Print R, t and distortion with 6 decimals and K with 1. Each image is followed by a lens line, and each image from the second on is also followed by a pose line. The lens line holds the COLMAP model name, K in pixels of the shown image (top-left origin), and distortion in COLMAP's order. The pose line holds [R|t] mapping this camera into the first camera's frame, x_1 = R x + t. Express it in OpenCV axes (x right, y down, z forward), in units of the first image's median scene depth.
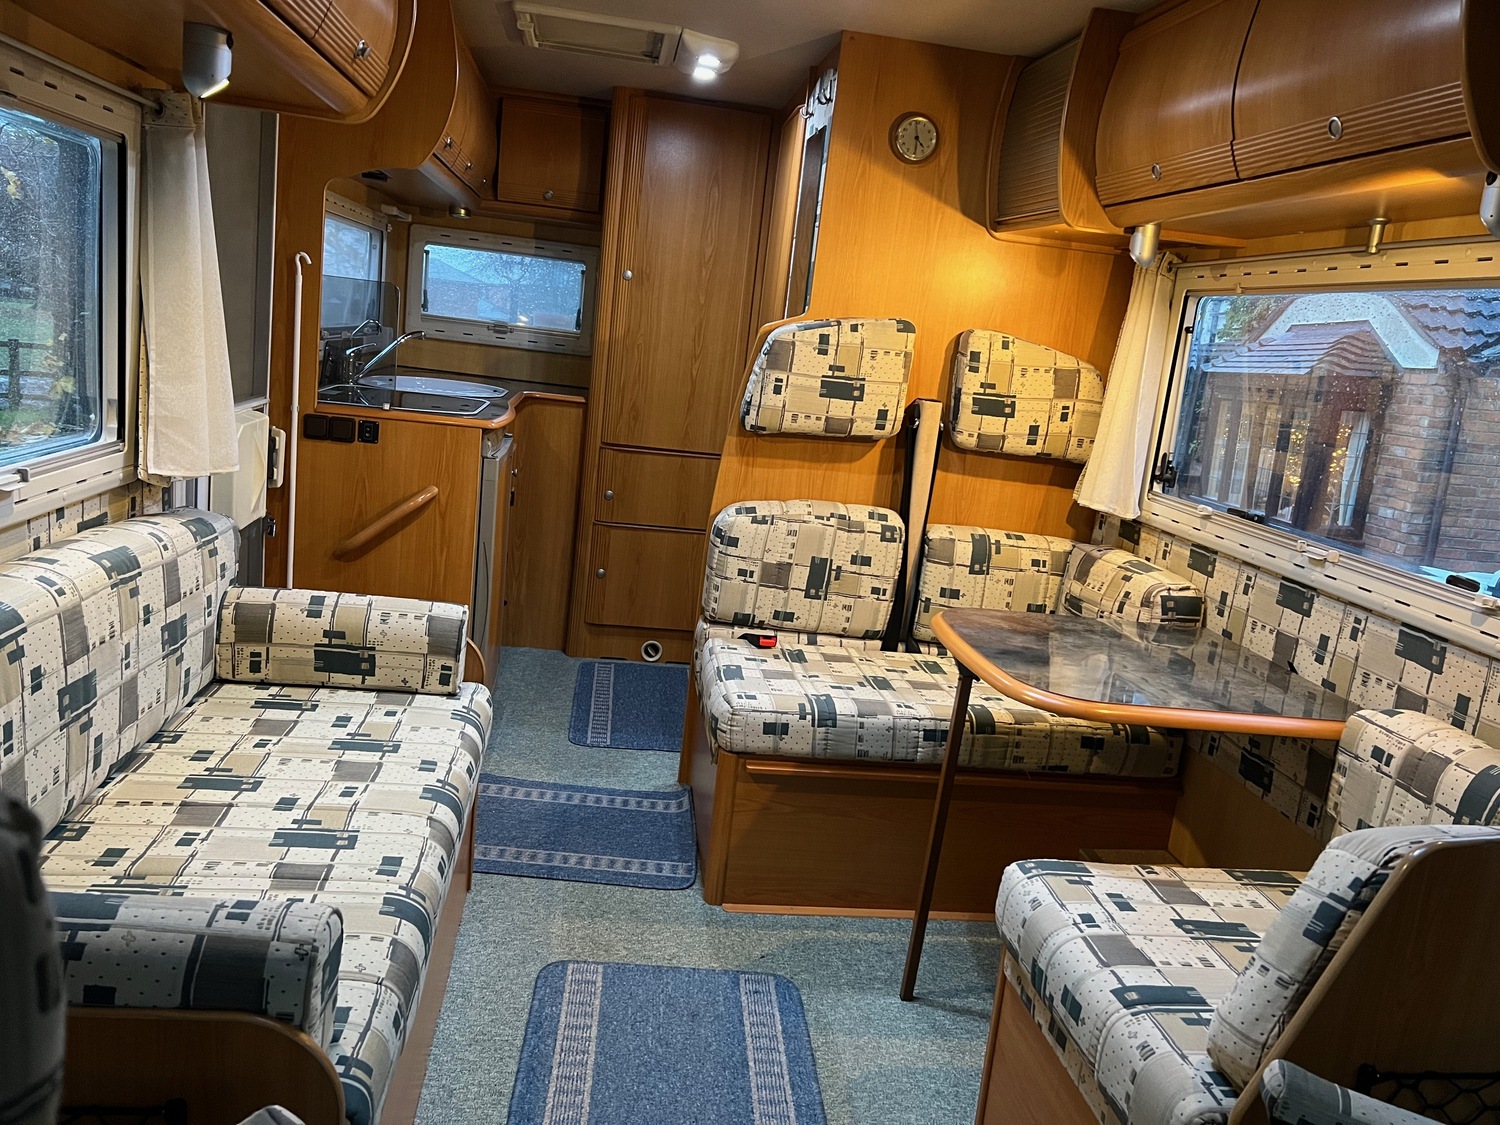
lens RADIAL K [[1146.1, 0, 750.0], [0, 1146.1, 562.5], [0, 0, 1]] dist [0.109504, -0.184267]
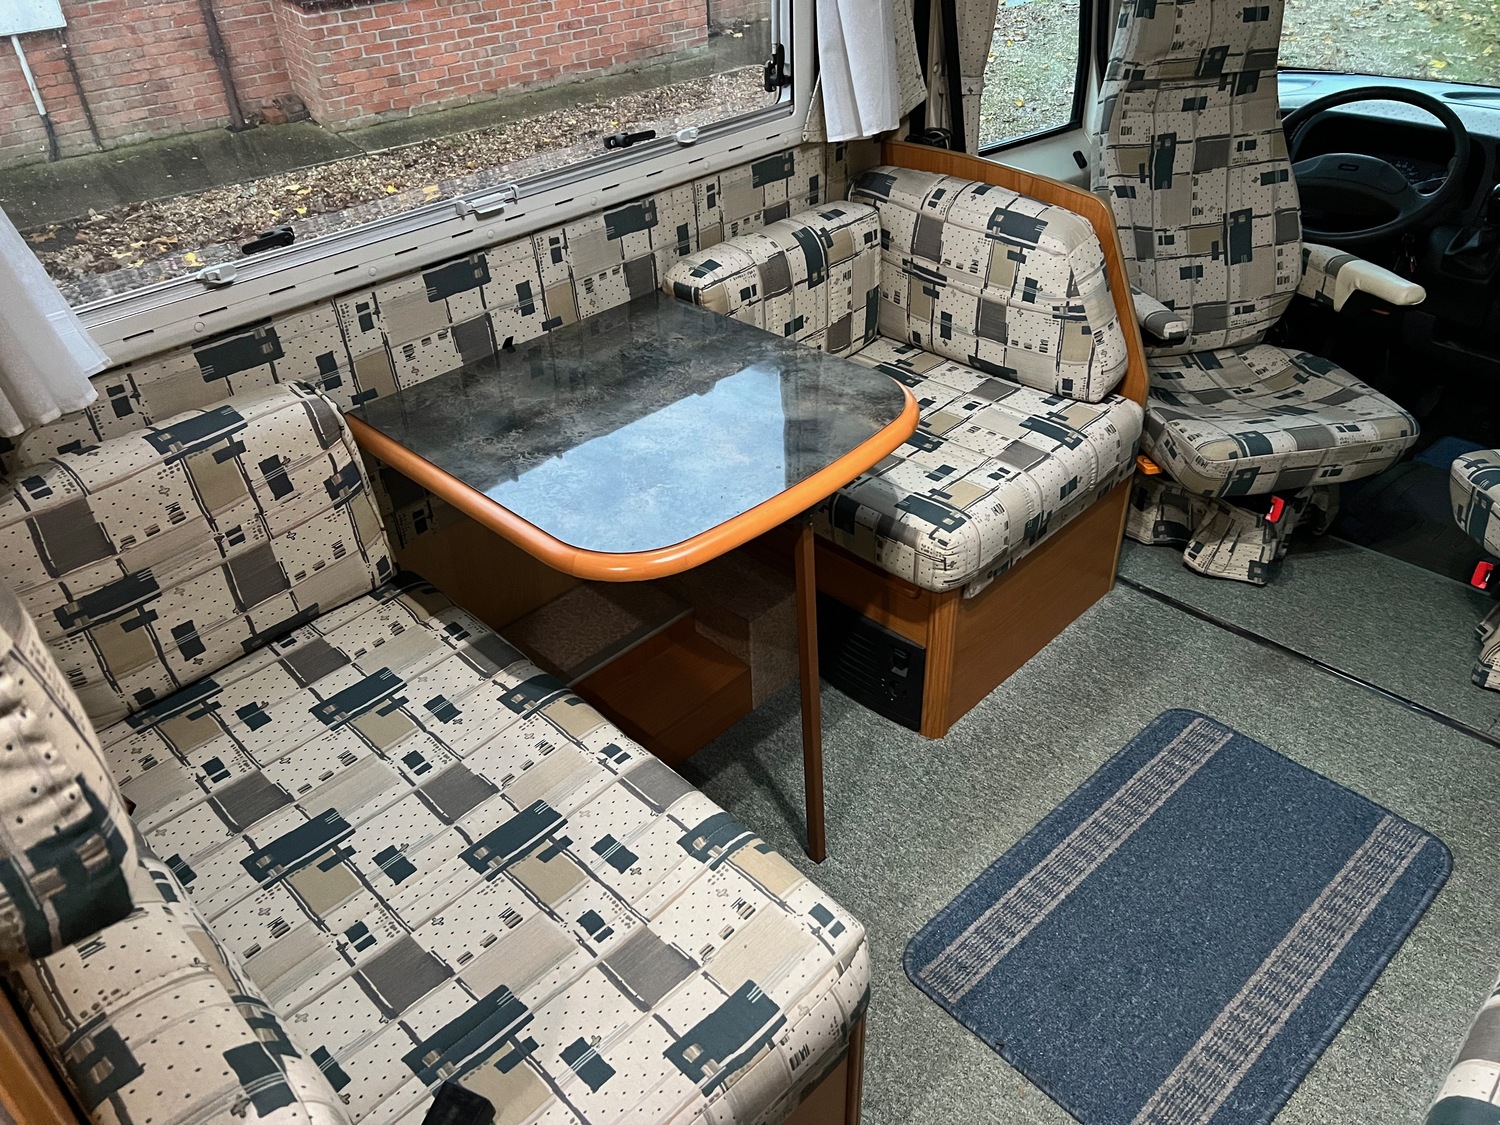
lens RADIAL K [[1107.8, 0, 750.0], [0, 1107.8, 562.5], [0, 0, 1]] dist [0.008871, -0.002622]
pose [[-0.615355, -0.527331, 0.585883, -0.159911], [0.123273, 0.669746, 0.732287, -0.299225], [-0.778551, 0.522841, -0.347126, 0.989684]]
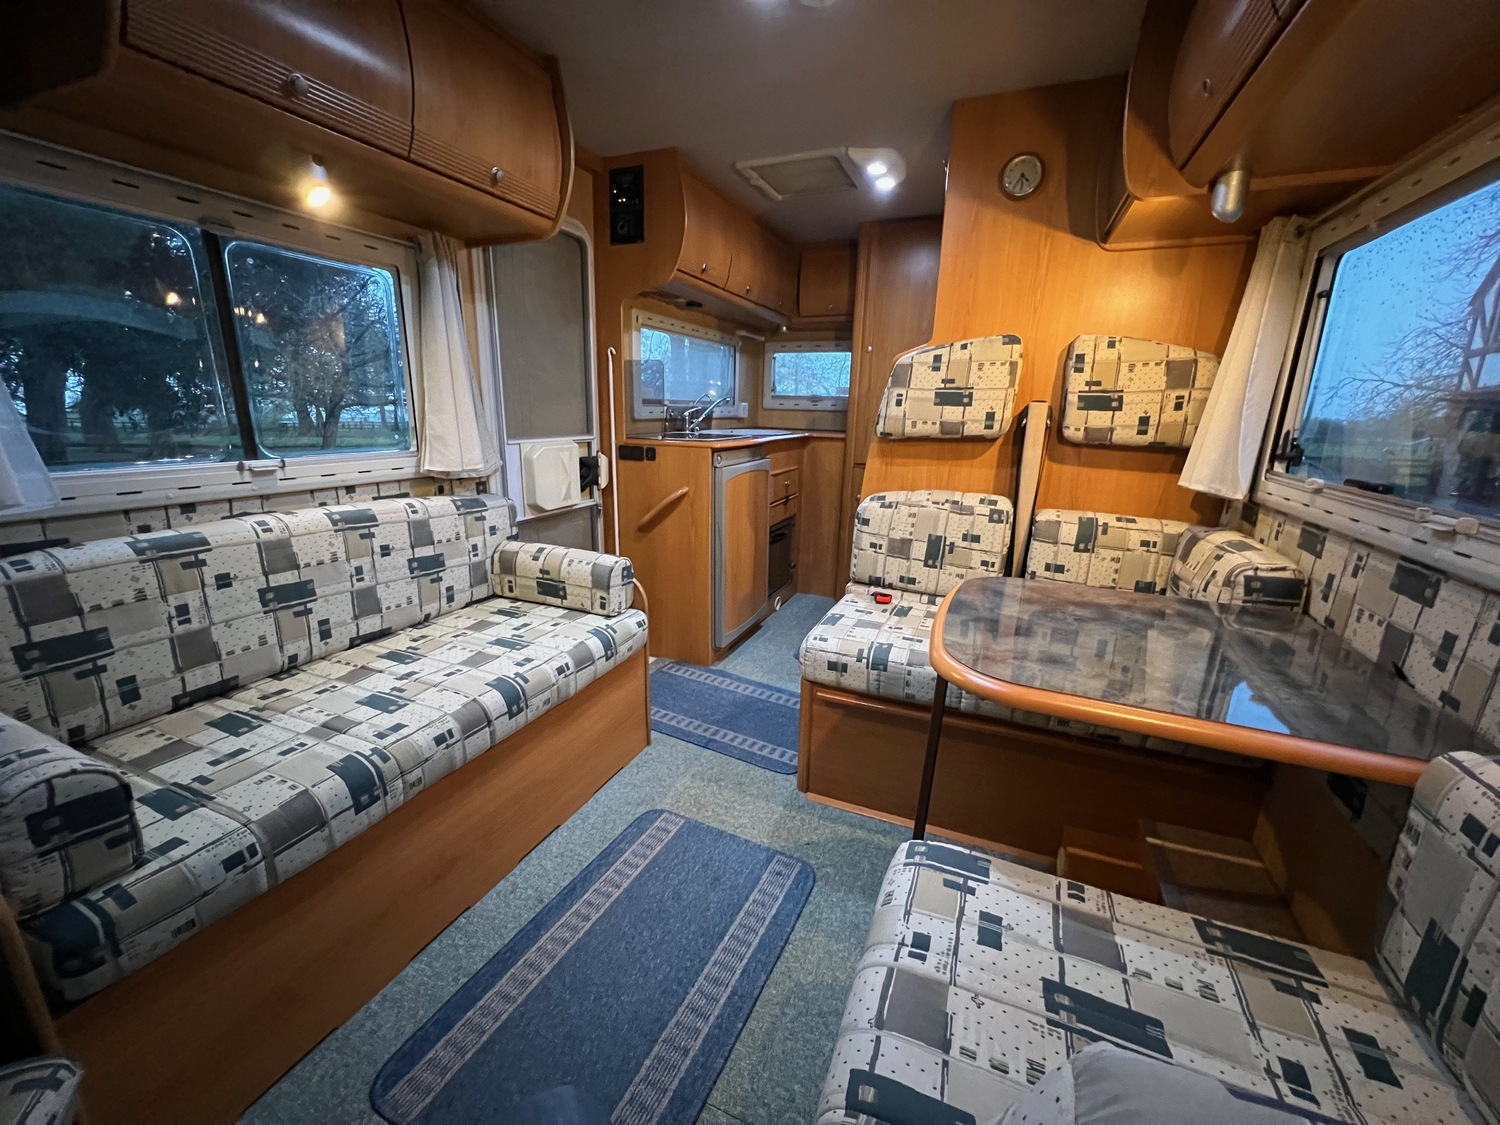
lens RADIAL K [[603.6, 0, 750.0], [0, 603.6, 562.5], [0, 0, 1]] dist [-0.002723, 0.000197]
pose [[0.855424, 0.037533, -0.516566, 0.243162], [-0.029636, 0.999284, 0.023529, 0.017161], [0.517079, -0.004819, 0.855924, 0.347063]]
